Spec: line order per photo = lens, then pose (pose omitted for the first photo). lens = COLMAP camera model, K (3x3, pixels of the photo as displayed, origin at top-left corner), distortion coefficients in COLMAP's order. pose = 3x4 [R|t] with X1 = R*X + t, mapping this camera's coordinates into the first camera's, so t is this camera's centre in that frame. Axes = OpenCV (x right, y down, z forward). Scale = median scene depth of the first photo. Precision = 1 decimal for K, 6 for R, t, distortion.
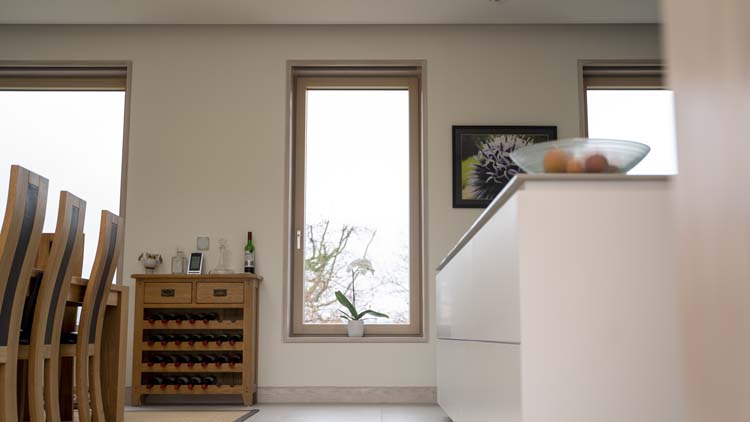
lens RADIAL K [[859.9, 0, 373.8], [0, 859.9, 211.6], [0, 0, 1]] dist [0.083879, 0.000000]
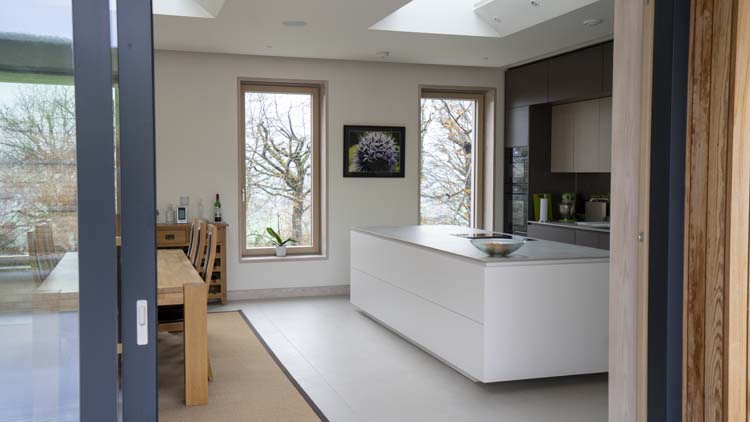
lens RADIAL K [[739.4, 0, 373.4], [0, 739.4, 209.1], [0, 0, 1]] dist [0.034595, 0.000000]
pose [[0.957713, -0.011842, 0.287482, -0.252102], [-0.046473, 0.979667, 0.195173, -0.218096], [-0.283948, -0.200280, 0.937689, -0.327909]]
